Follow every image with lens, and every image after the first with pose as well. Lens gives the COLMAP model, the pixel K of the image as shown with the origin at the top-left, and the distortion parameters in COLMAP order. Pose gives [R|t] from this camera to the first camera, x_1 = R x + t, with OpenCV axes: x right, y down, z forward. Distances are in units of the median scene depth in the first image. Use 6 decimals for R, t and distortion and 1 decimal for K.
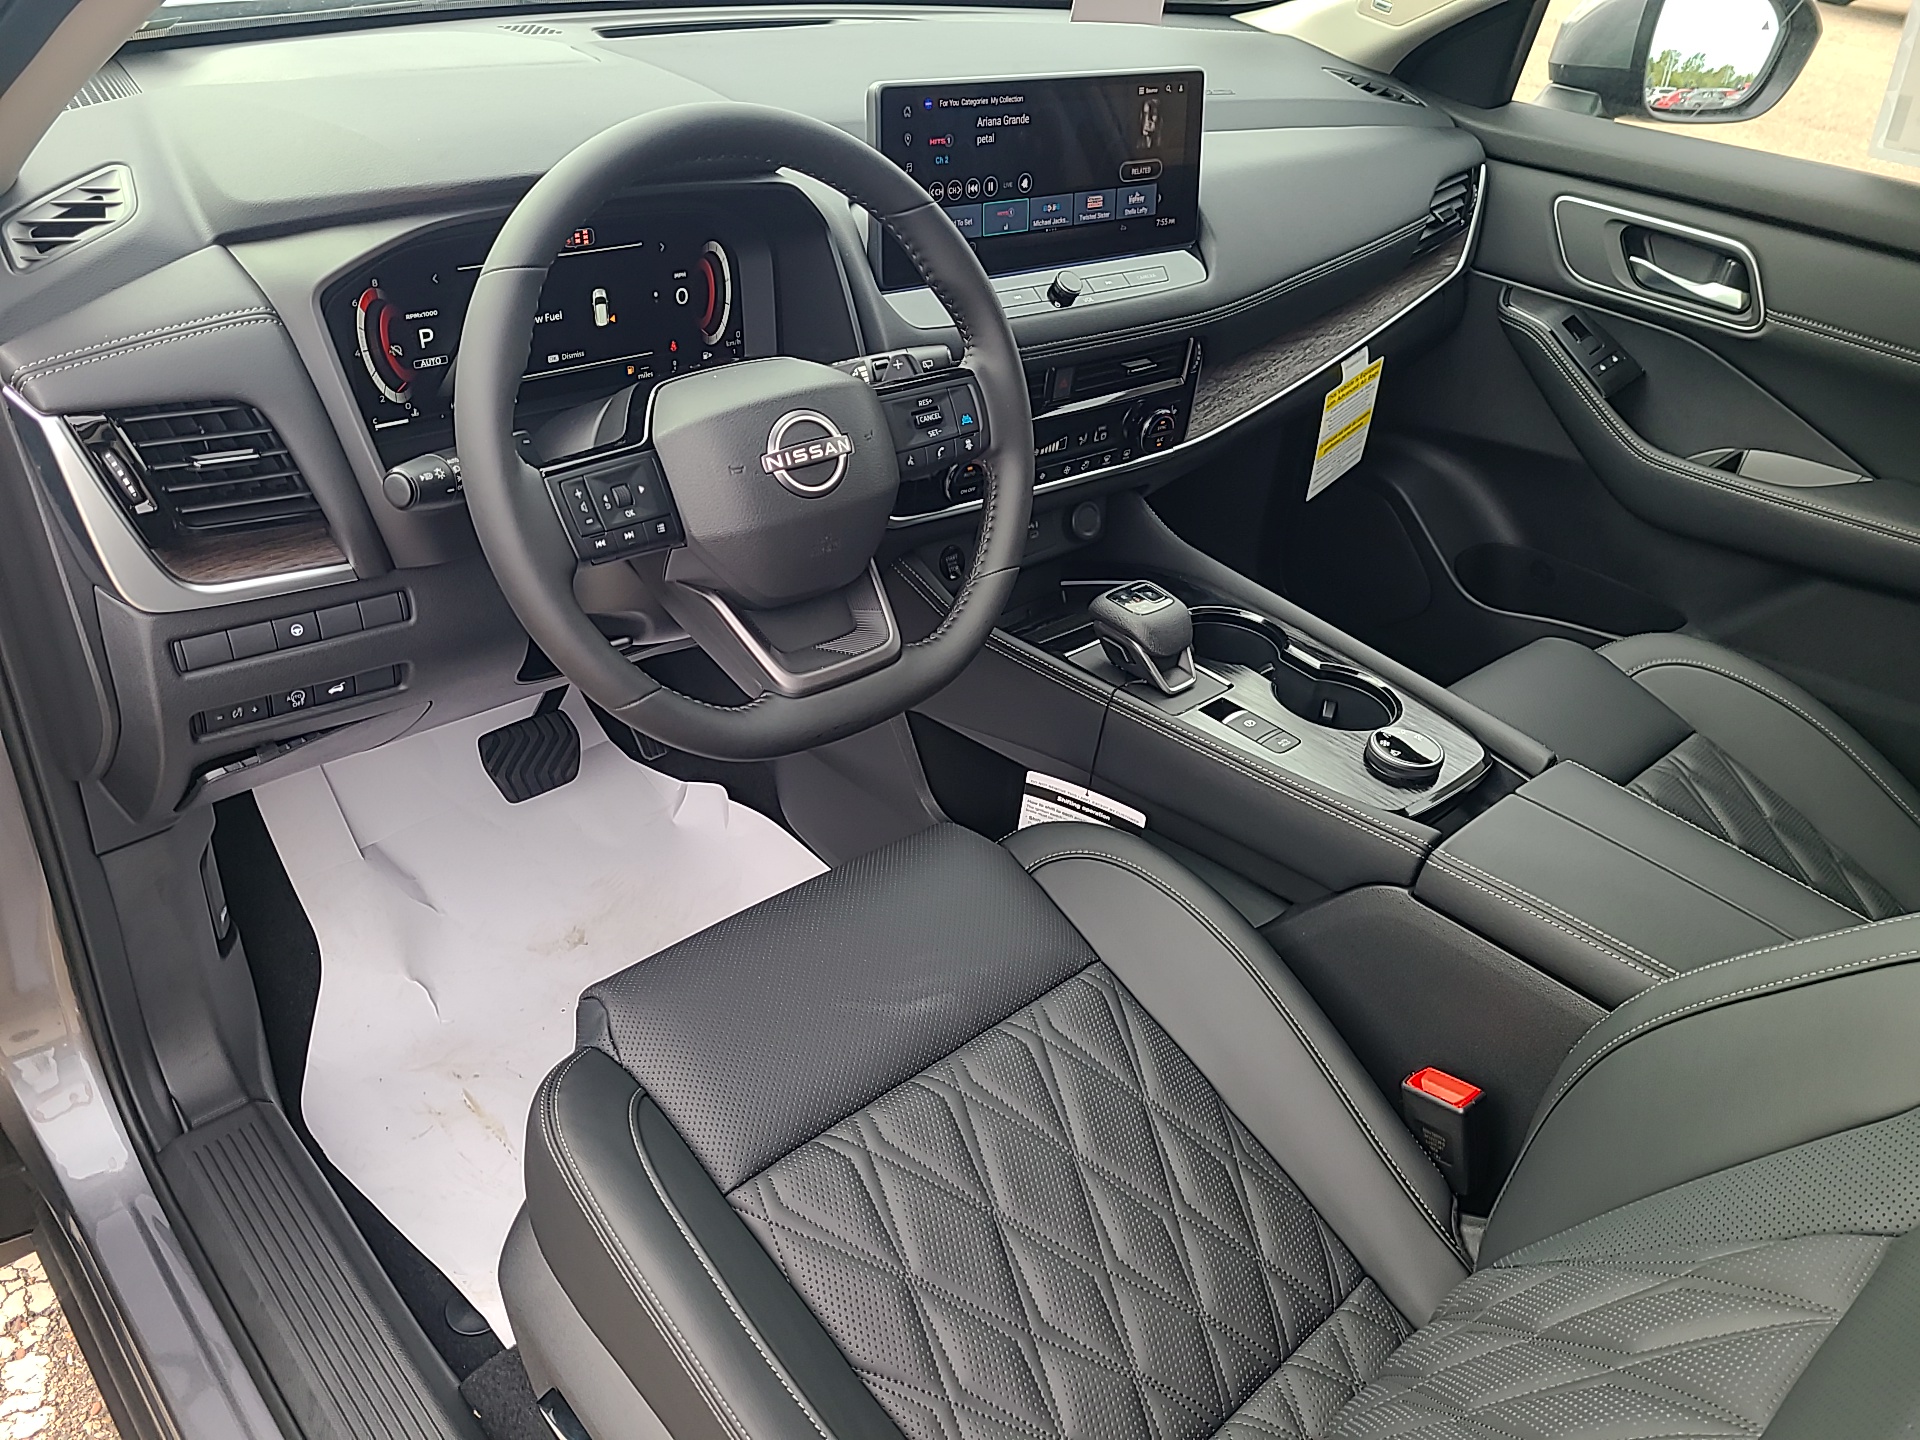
lens RADIAL K [[1469.0, 0, 935.4], [0, 1469.0, 739.9], [0, 0, 1]] dist [0.007783, -0.030110]
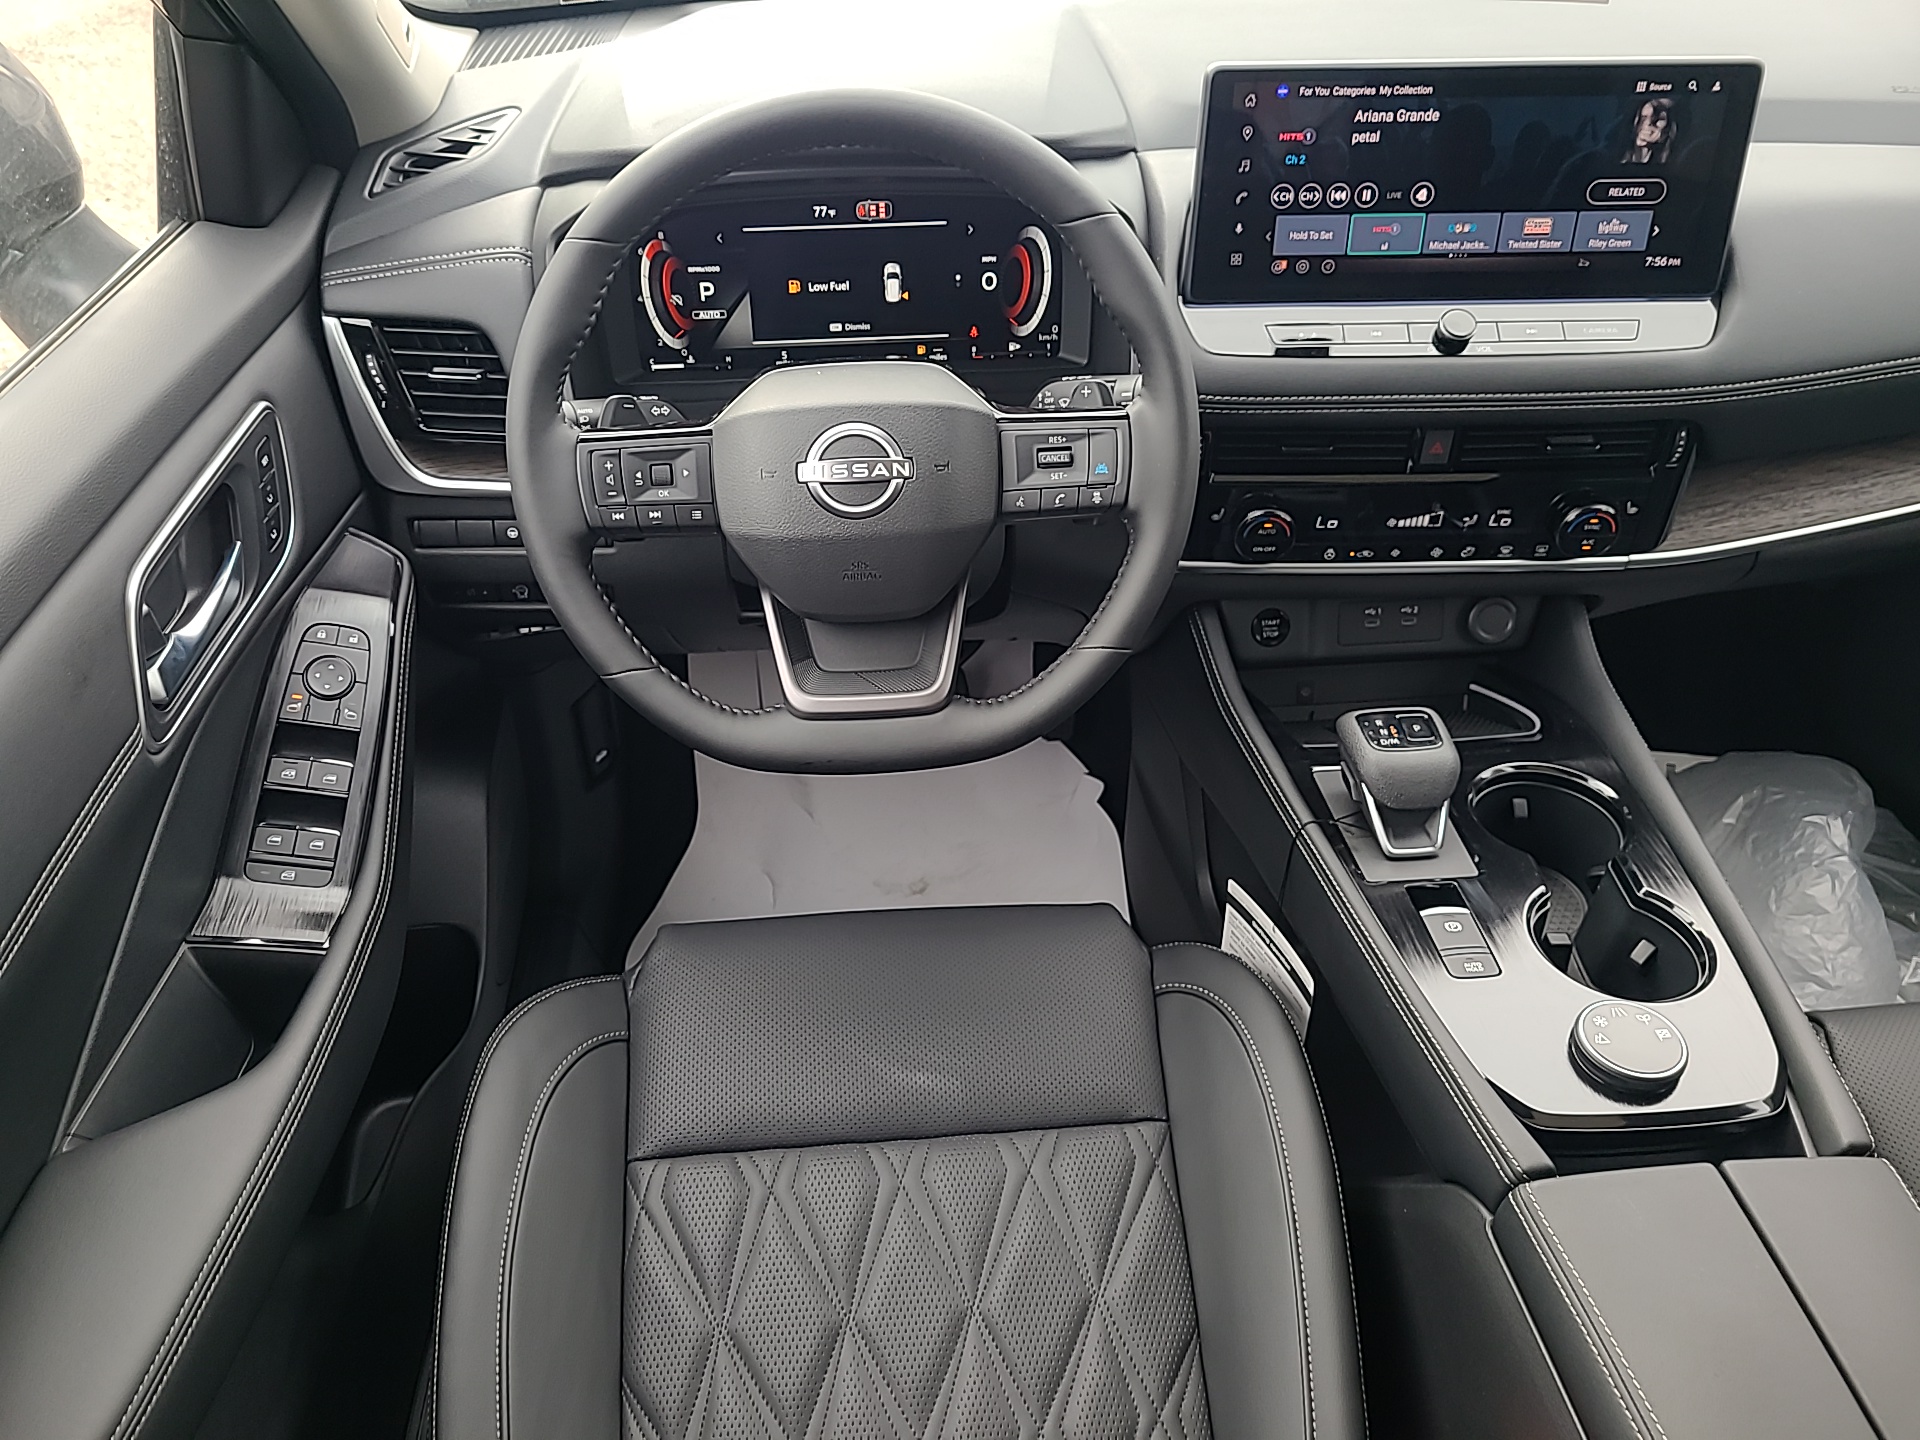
lens RADIAL K [[1469.0, 0, 935.4], [0, 1469.0, 739.9], [0, 0, 1]] dist [0.007783, -0.030110]
pose [[0.777436, 0.299604, -0.553019, 0.419897], [-0.275850, 0.952601, 0.128292, -0.134011], [0.565243, 0.052811, 0.823232, 0.218628]]
